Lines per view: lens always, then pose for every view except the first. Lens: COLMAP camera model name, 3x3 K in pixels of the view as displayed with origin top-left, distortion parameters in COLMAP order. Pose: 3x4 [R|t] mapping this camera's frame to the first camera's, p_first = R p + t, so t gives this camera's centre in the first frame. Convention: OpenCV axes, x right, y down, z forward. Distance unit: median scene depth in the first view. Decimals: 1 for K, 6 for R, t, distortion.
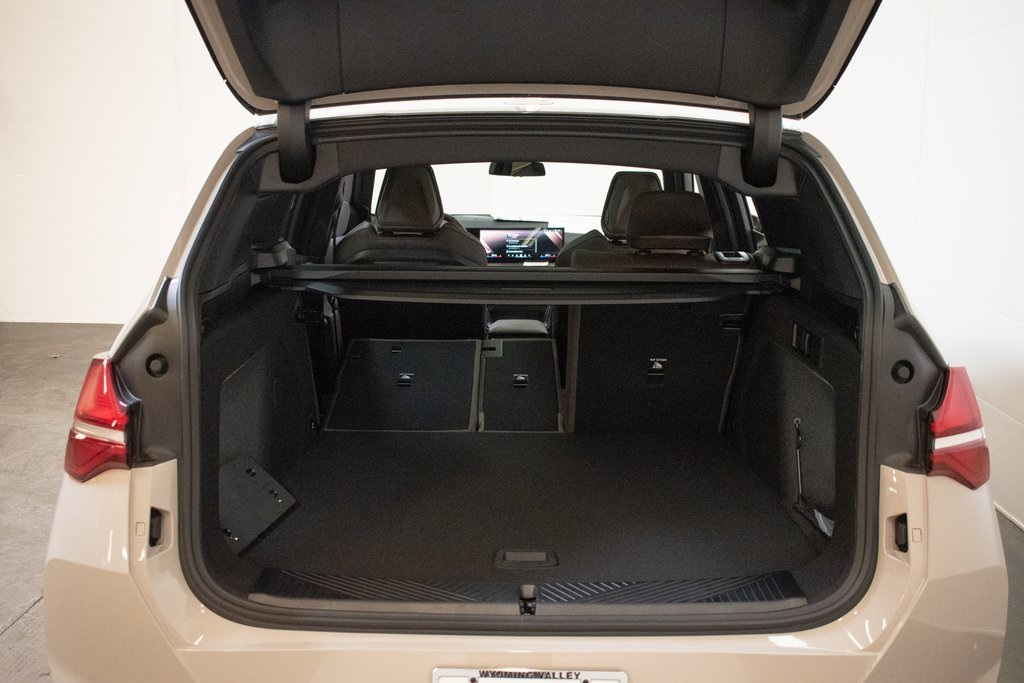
lens RADIAL K [[1010.8, 0, 512.0], [0, 1010.8, 341.5], [0, 0, 1]] dist [-0.075254, -0.008605]
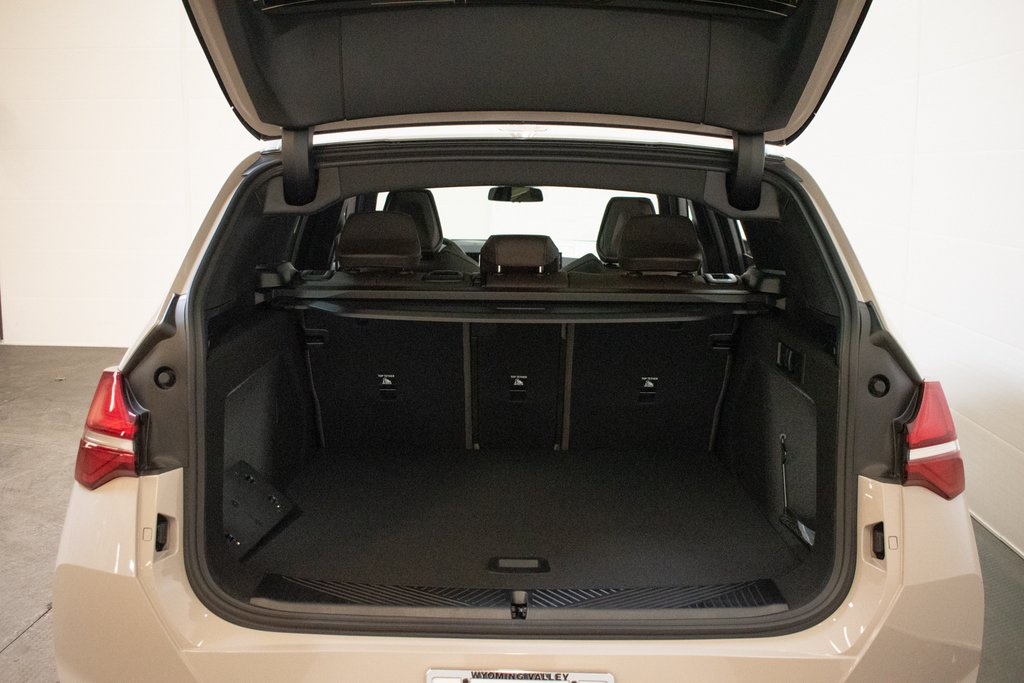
lens RADIAL K [[1010.8, 0, 512.0], [0, 1010.8, 341.5], [0, 0, 1]] dist [-0.075254, -0.008605]
pose [[0.999992, 0.002970, -0.002787, 0.010171], [-0.003046, 0.999612, -0.027695, 0.013285], [0.002704, 0.027704, 0.999613, -0.043543]]
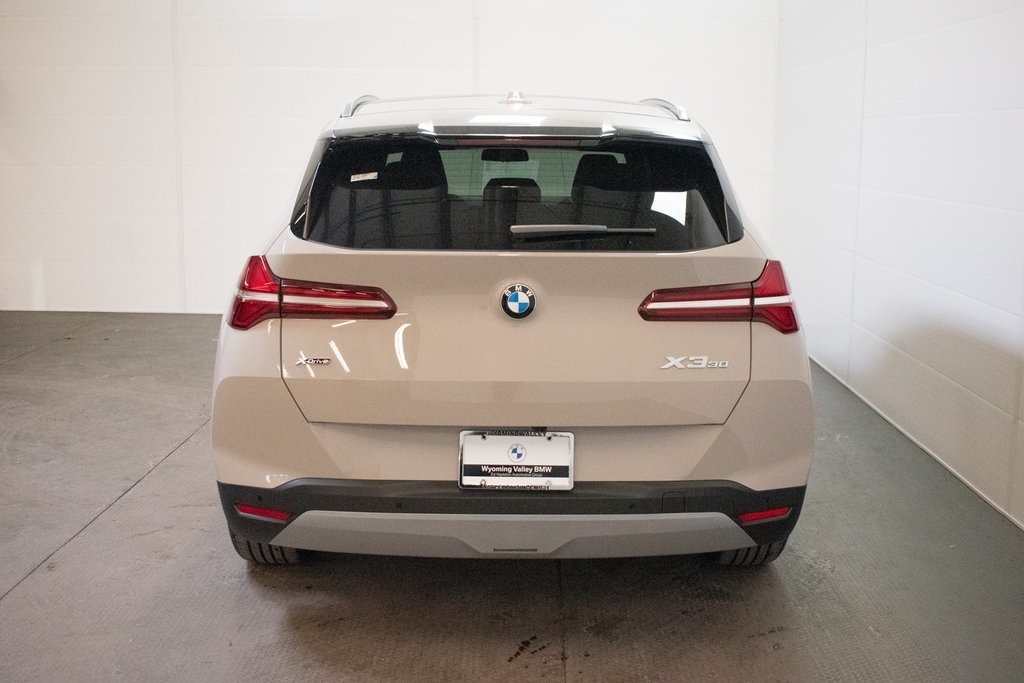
lens RADIAL K [[1185.6, 0, 512.0], [0, 1185.6, 341.5], [0, 0, 1]] dist [-0.081402, -0.006543]
pose [[0.999881, -0.002538, 0.015241, -0.020518], [0.002955, 0.999621, -0.027377, 0.206684], [-0.015166, 0.027418, 0.999509, -0.922704]]
